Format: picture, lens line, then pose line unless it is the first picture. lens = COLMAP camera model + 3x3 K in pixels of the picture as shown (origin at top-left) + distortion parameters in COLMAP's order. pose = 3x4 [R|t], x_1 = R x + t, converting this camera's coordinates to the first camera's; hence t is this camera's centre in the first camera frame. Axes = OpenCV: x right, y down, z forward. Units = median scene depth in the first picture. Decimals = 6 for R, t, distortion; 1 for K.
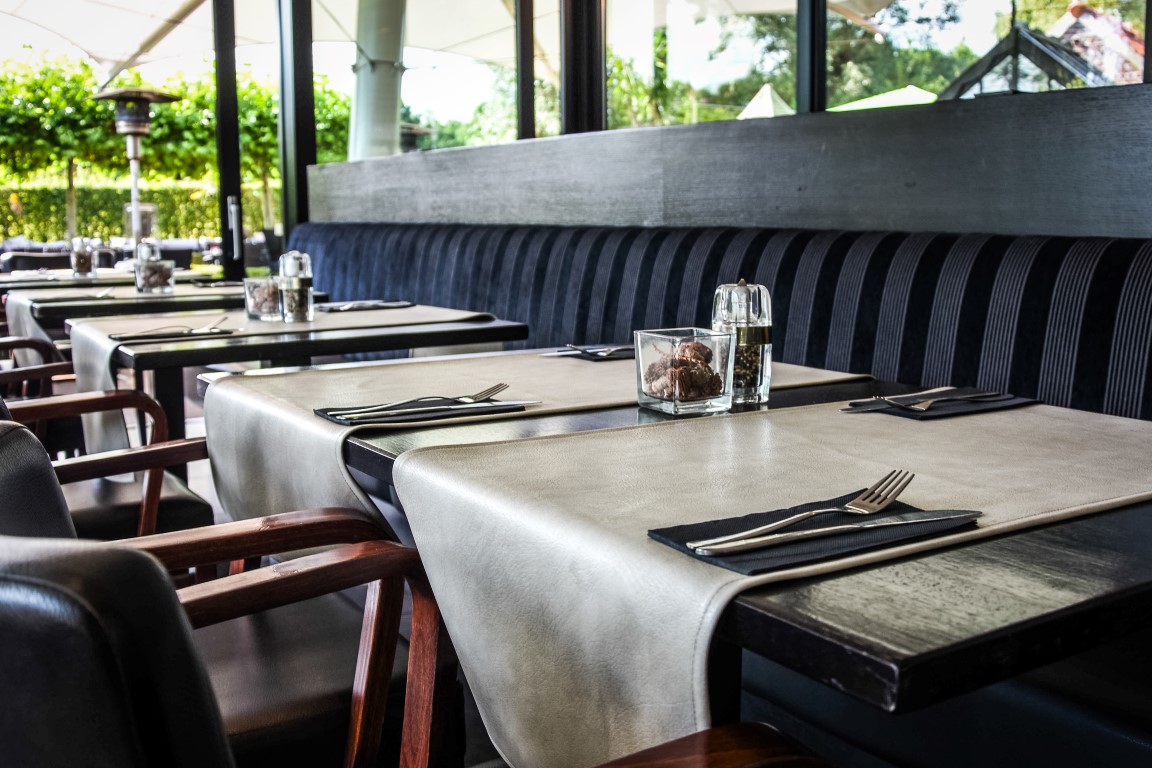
lens RADIAL K [[1194.6, 0, 576.0], [0, 1194.6, 384.0], [0, 0, 1]] dist [-0.147438, 0.207832]
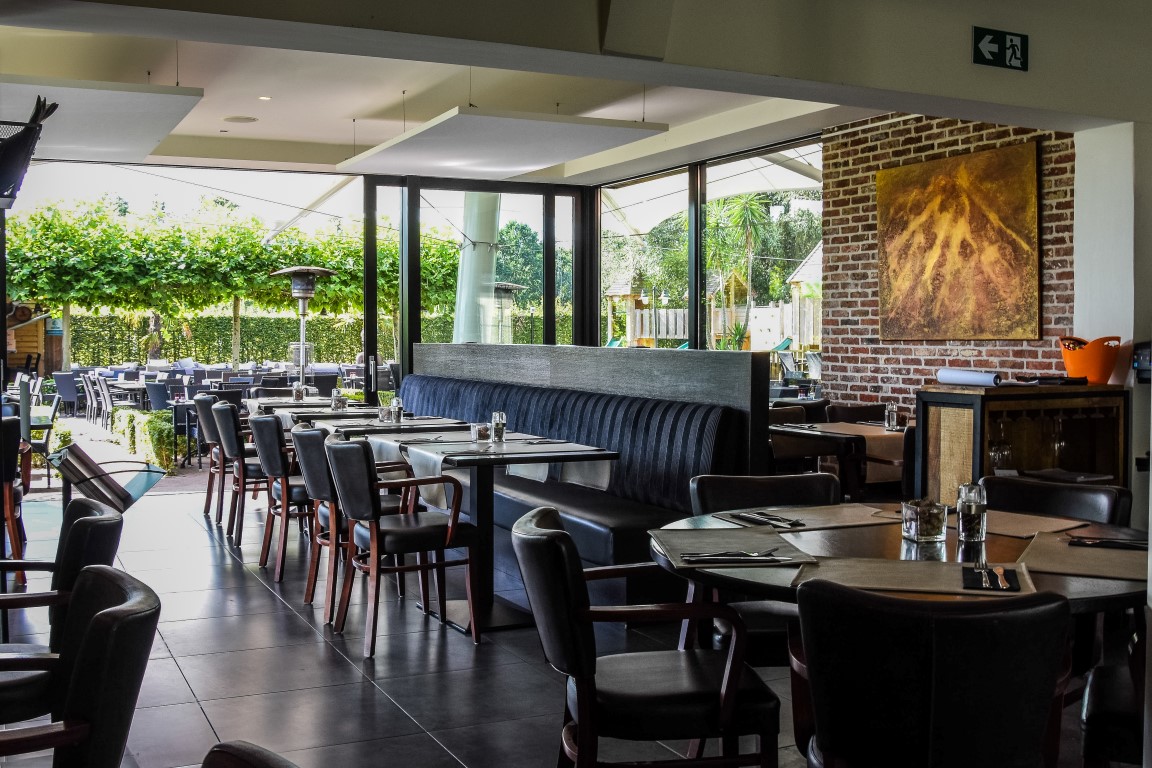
lens RADIAL K [[1194.6, 0, 576.0], [0, 1194.6, 384.0], [0, 0, 1]] dist [-0.147438, 0.207832]
pose [[0.994320, 0.012461, -0.105699, 0.048886], [-0.023159, 0.994658, -0.100598, 0.013169], [0.103881, 0.102475, 0.989297, -0.177032]]
